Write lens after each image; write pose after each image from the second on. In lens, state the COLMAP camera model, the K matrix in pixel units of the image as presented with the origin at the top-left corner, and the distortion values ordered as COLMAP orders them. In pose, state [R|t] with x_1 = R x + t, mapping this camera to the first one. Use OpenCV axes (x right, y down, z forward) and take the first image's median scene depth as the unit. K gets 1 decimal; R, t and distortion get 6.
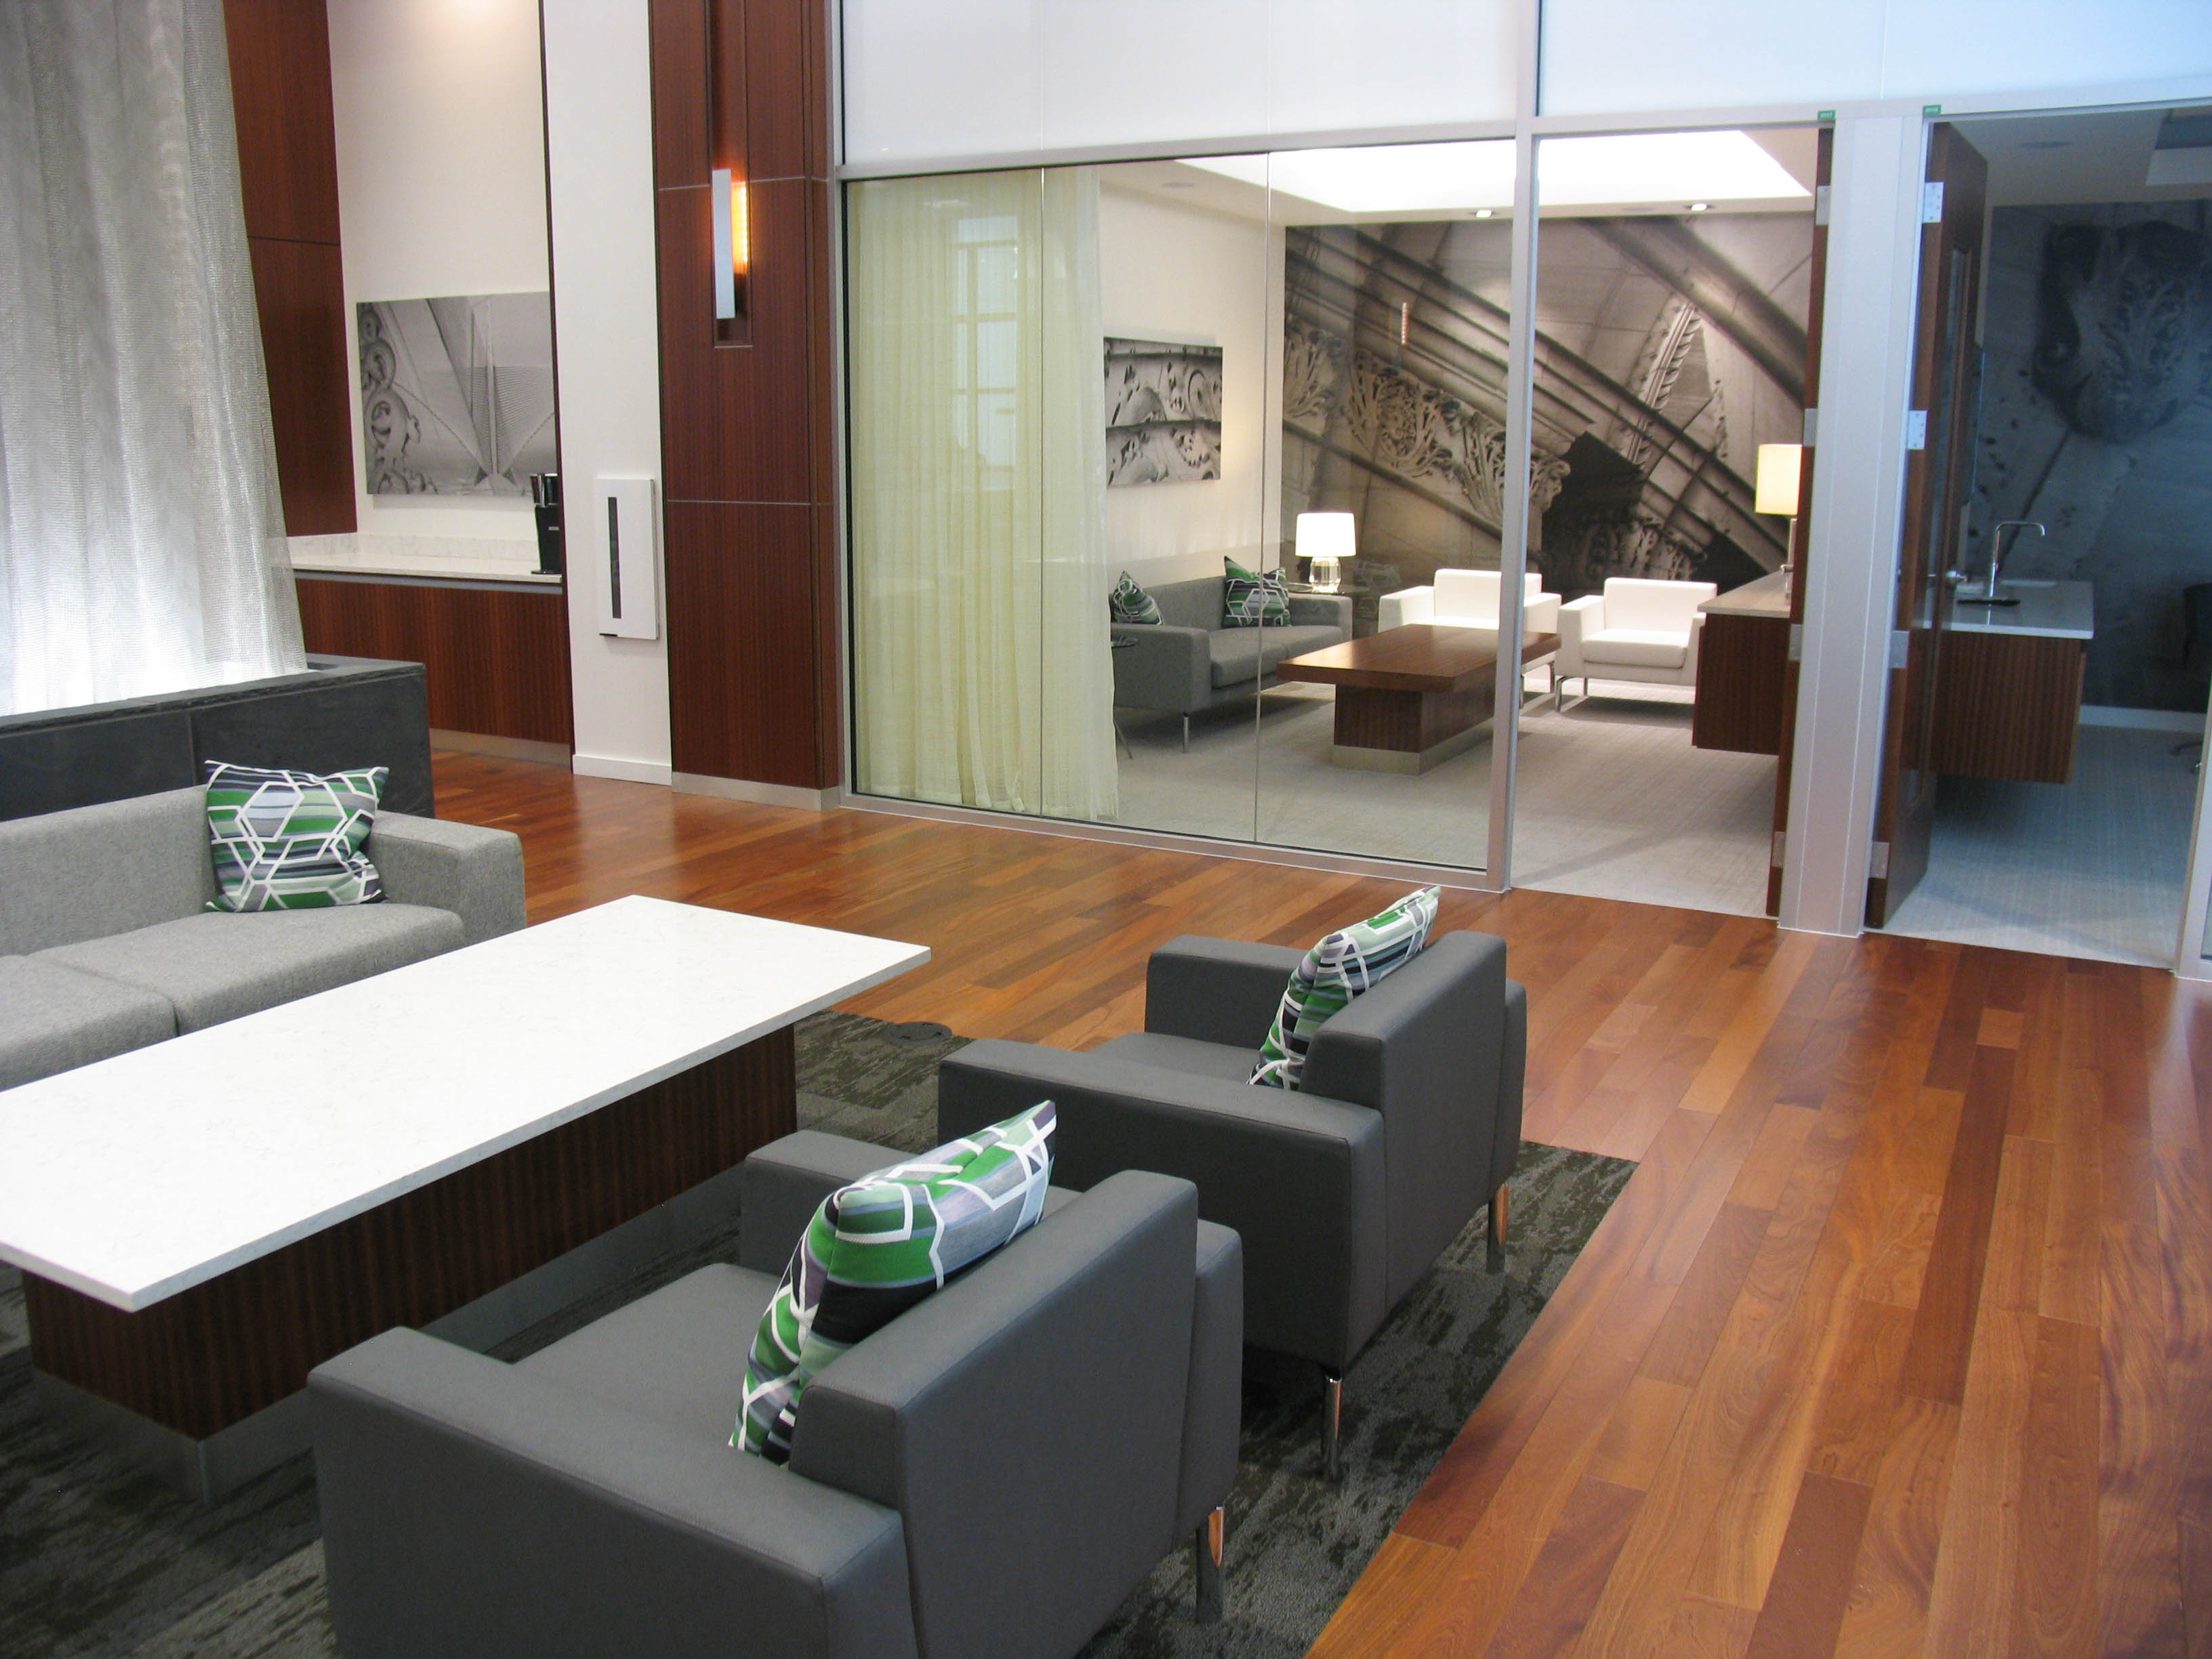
lens RADIAL K [[1858.0, 0, 1106.0], [0, 1858.0, 829.5], [0, 0, 1]] dist [-0.161643, 0.129879]
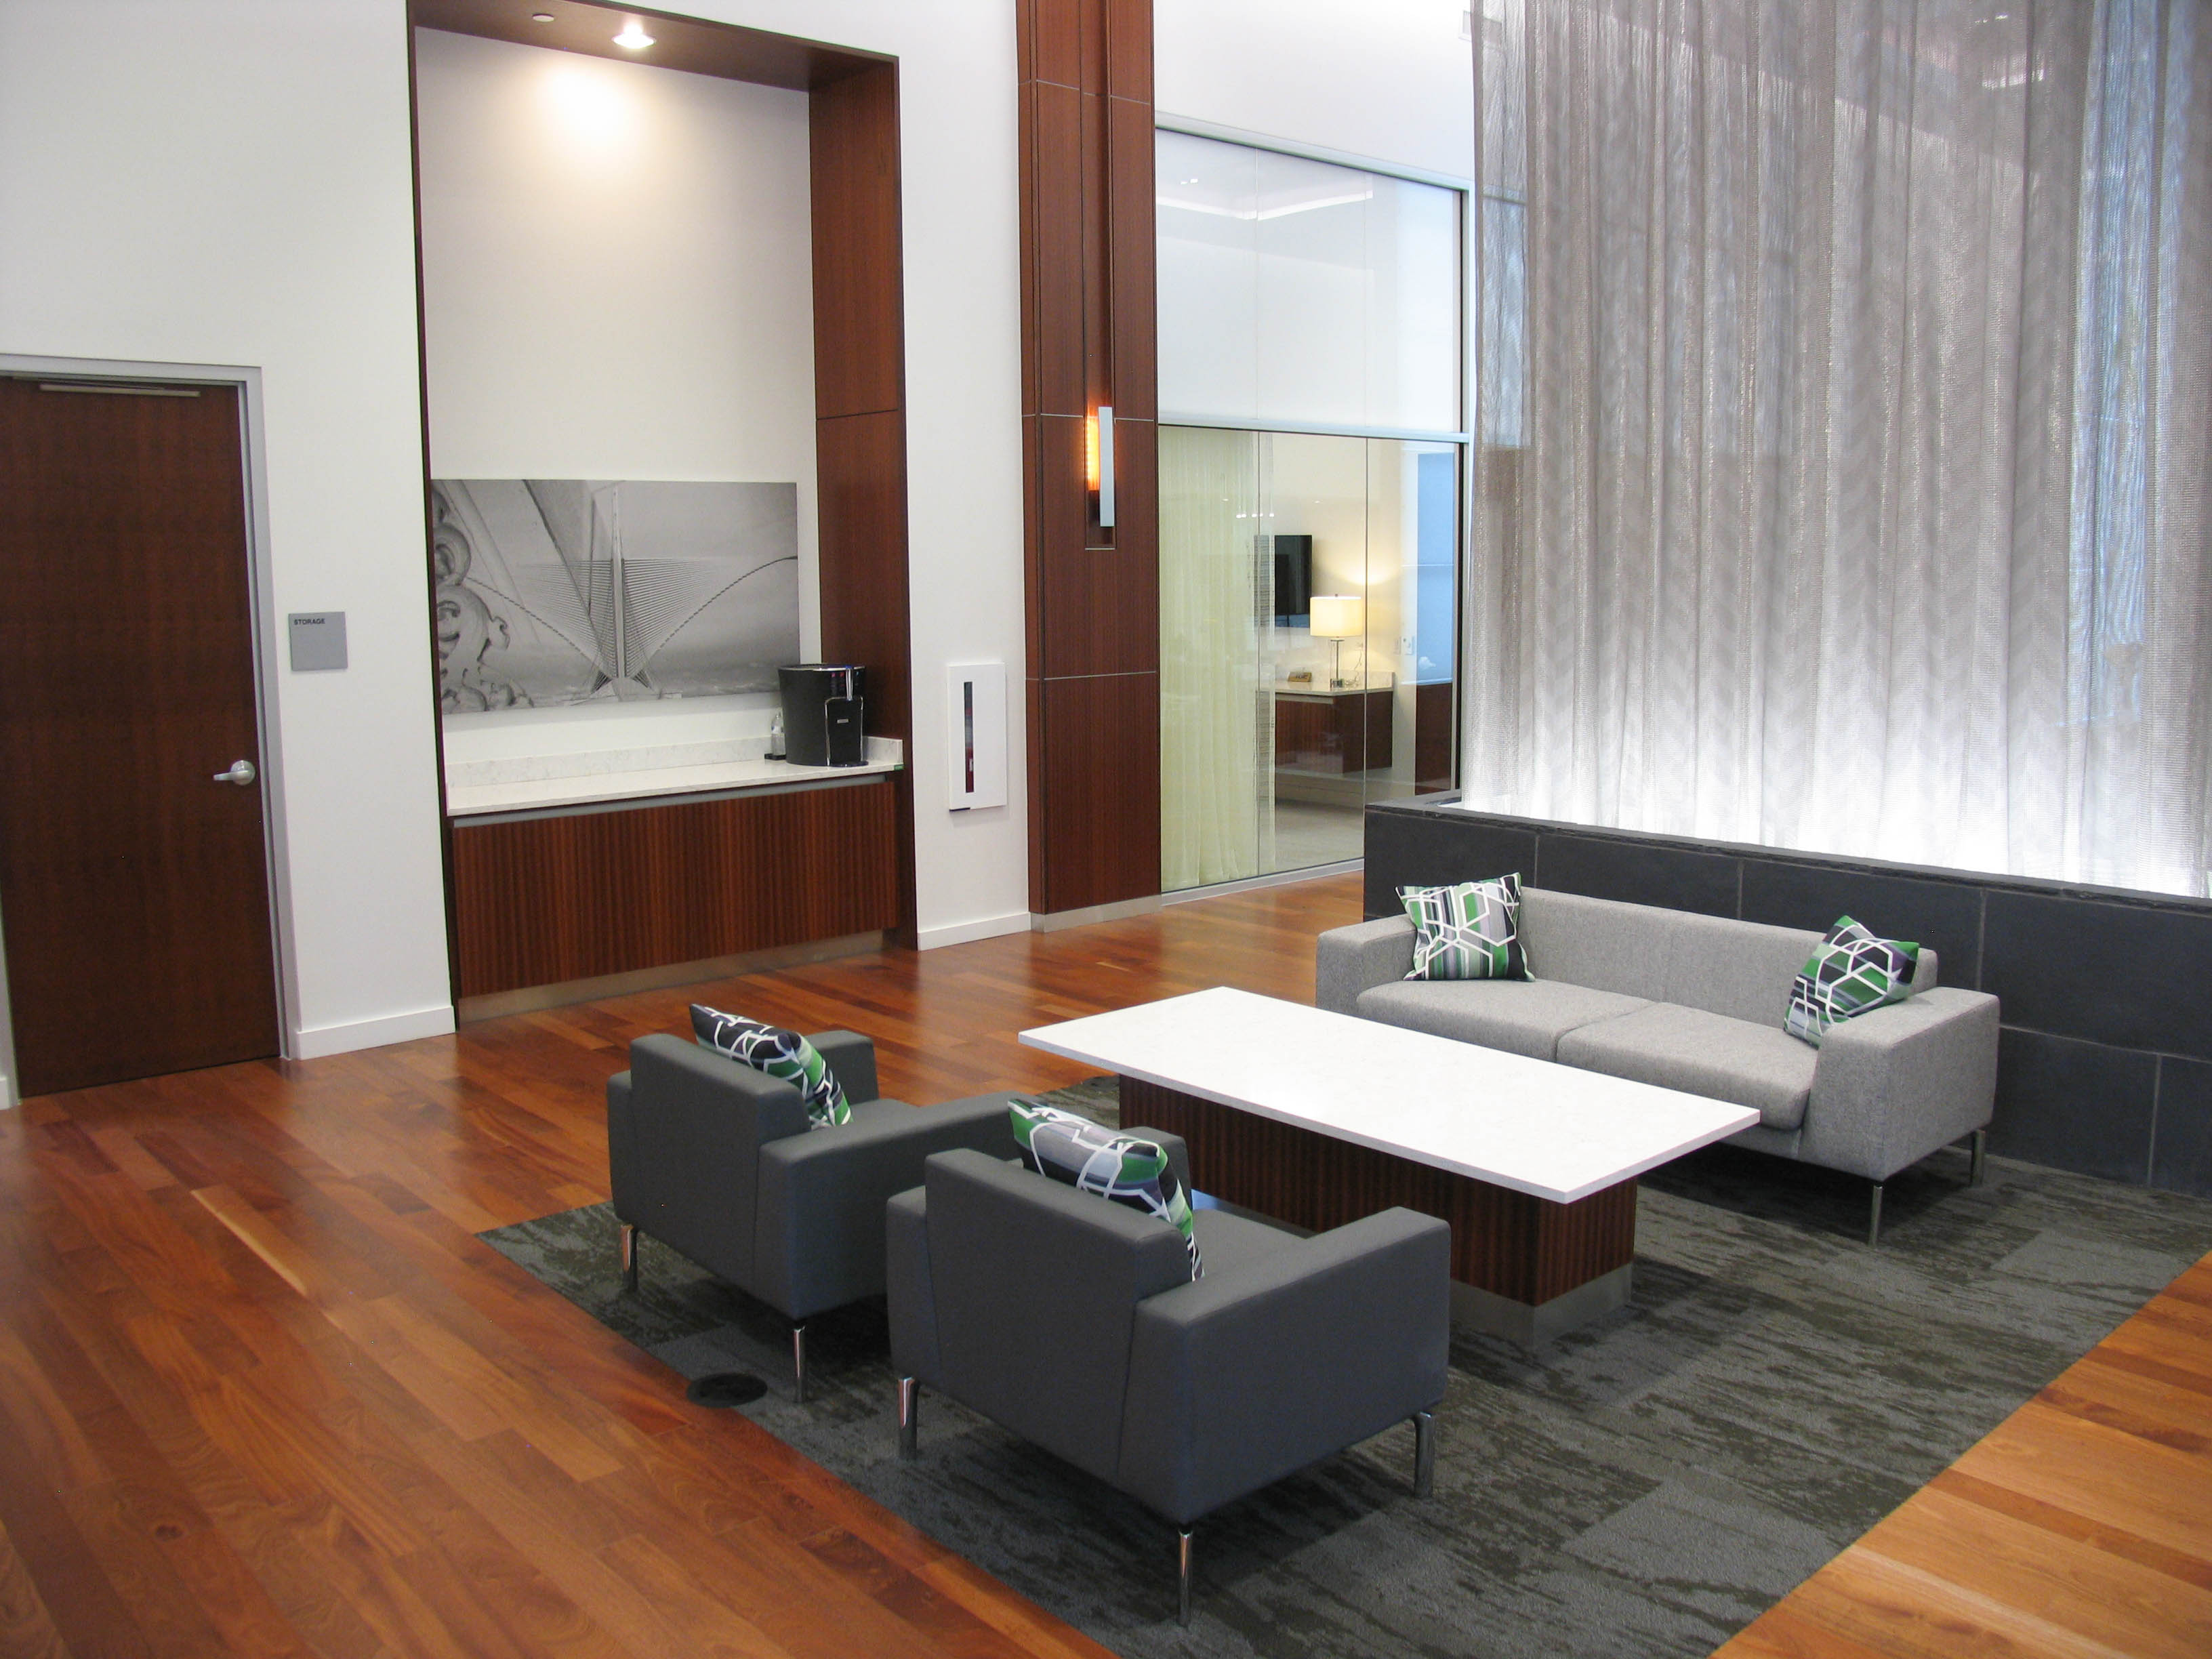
lens RADIAL K [[1858.0, 0, 1106.0], [0, 1858.0, 829.5], [0, 0, 1]] dist [-0.161643, 0.129879]
pose [[0.338098, -0.146665, 0.929613, -1.042882], [0.214449, 0.973802, 0.075642, -0.131526], [-0.916352, 0.173780, 0.360692, 0.438617]]
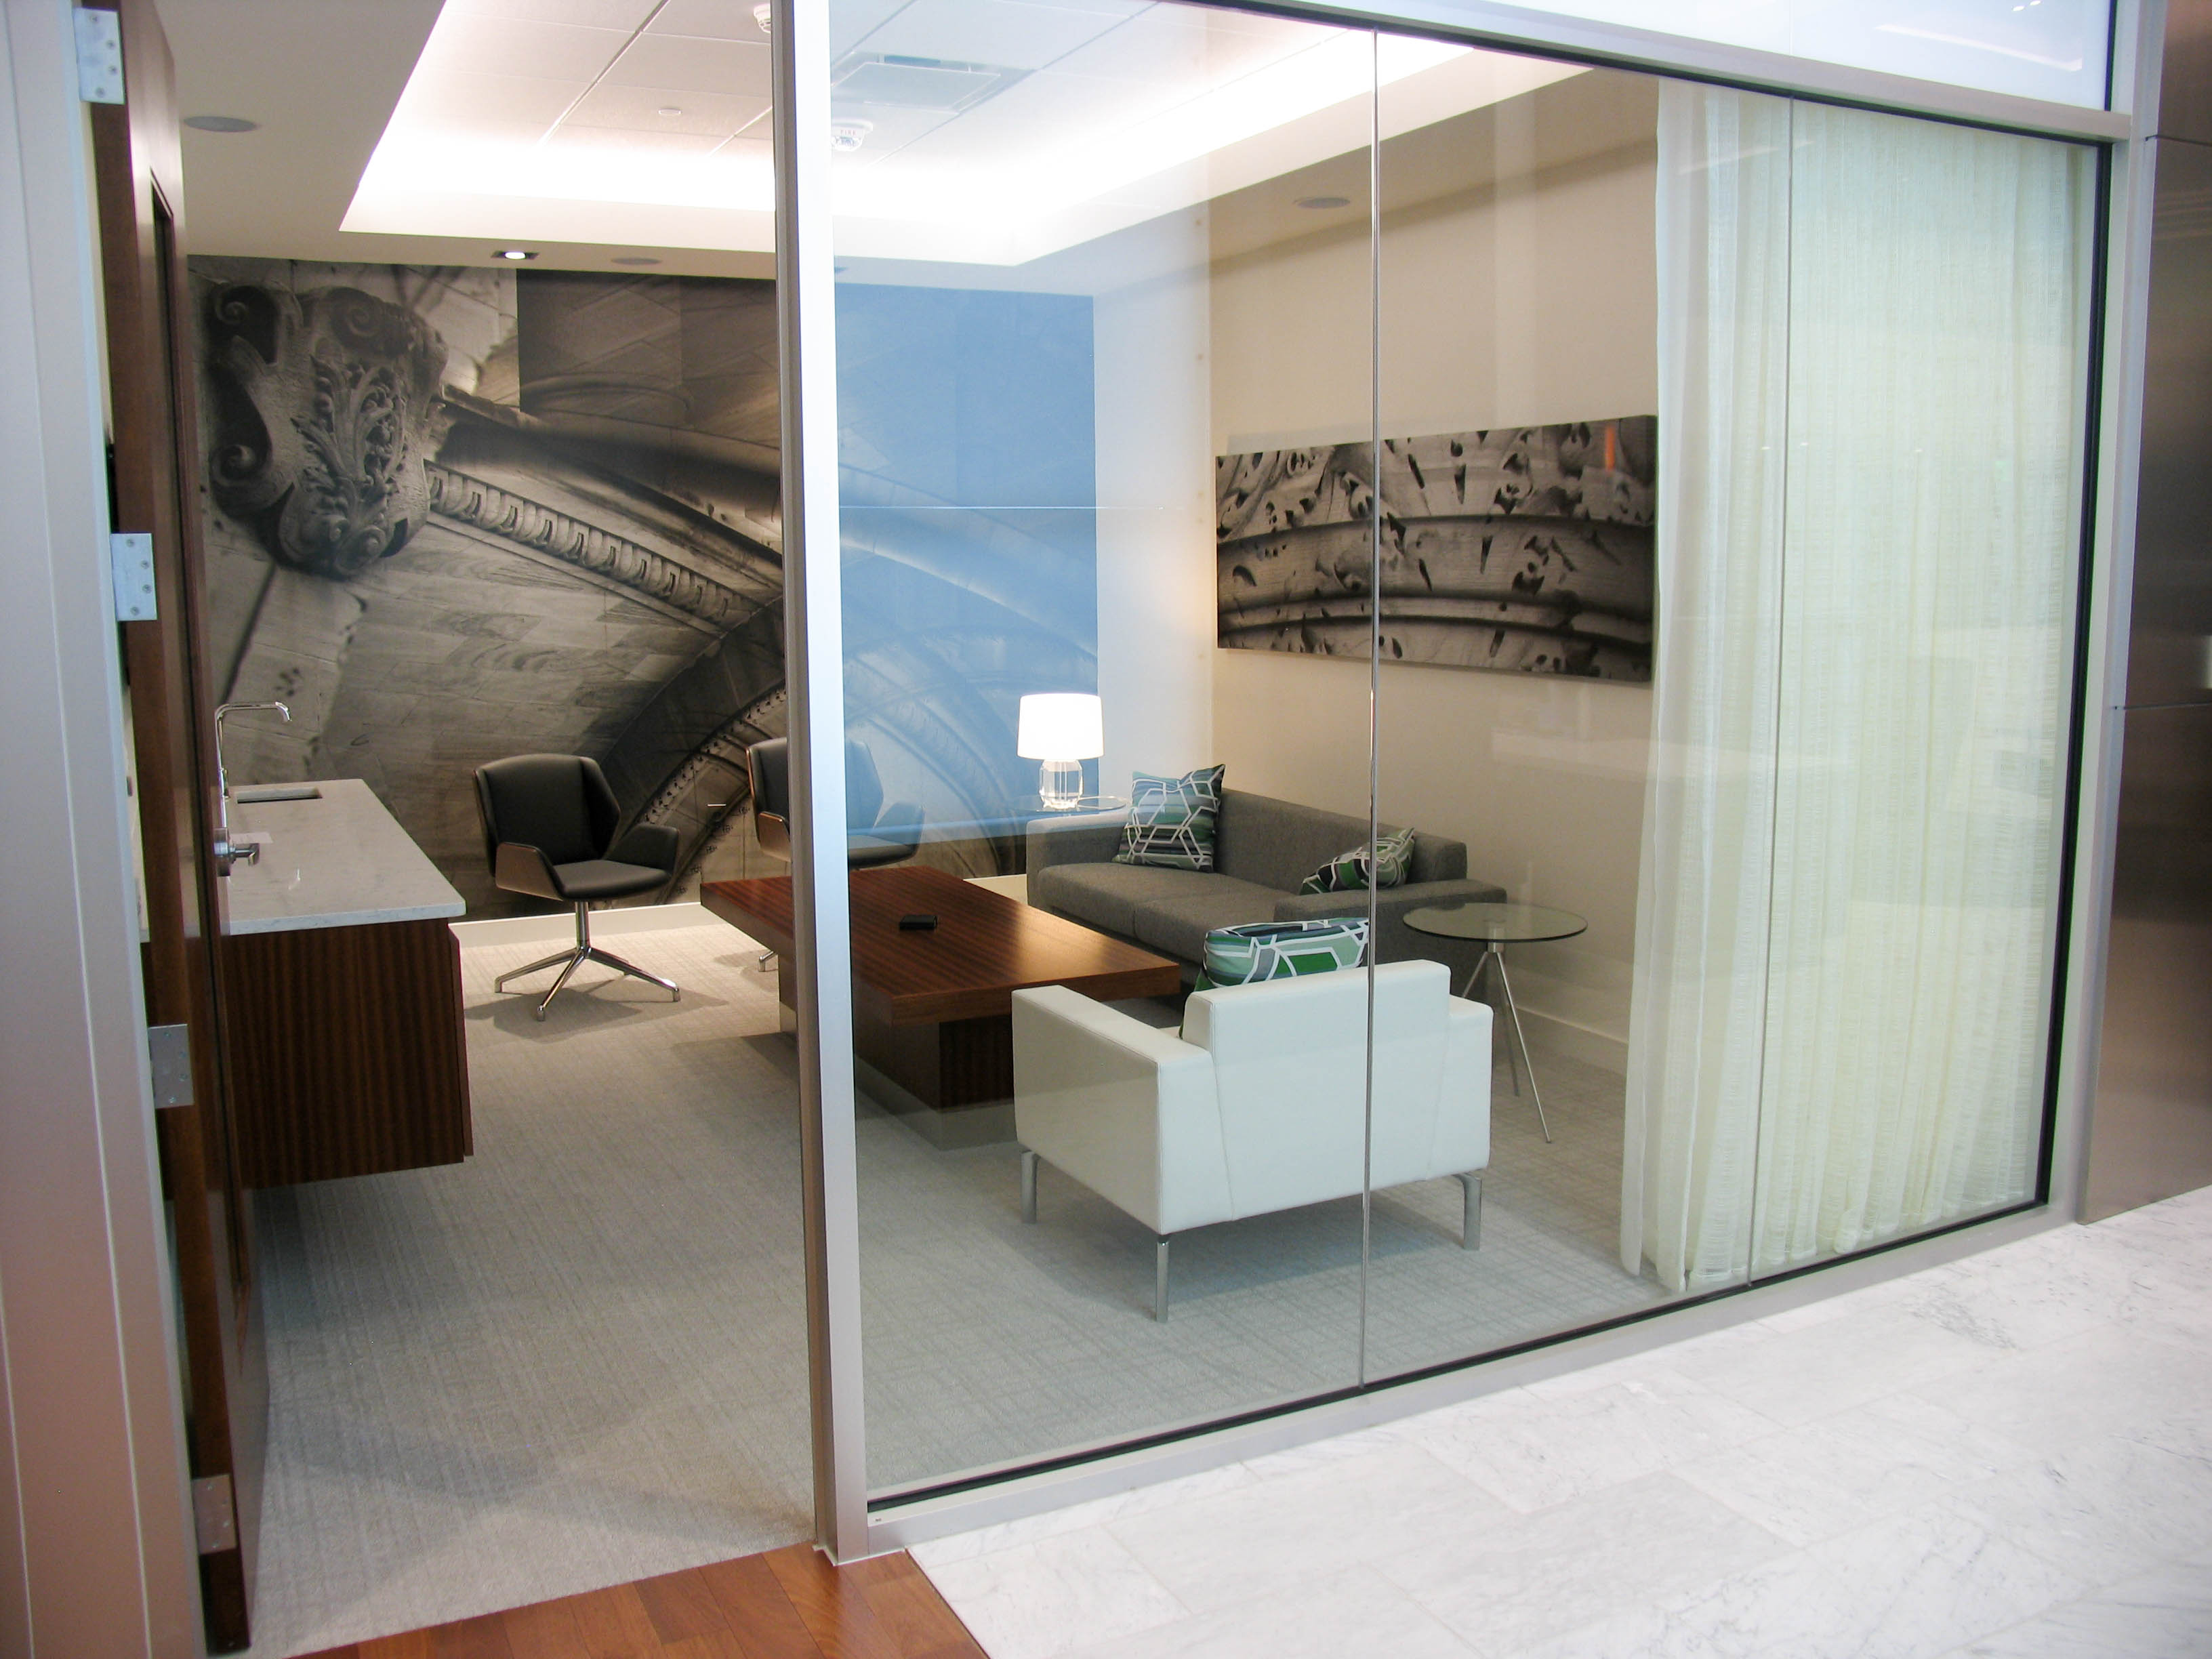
lens RADIAL K [[1858.0, 0, 1106.0], [0, 1858.0, 829.5], [0, 0, 1]] dist [-0.161643, 0.129879]
pose [[0.566395, -0.128094, 0.814118, 0.121730], [0.183748, 0.982609, 0.026768, -0.076015], [-0.803389, 0.134431, 0.580082, 0.319250]]
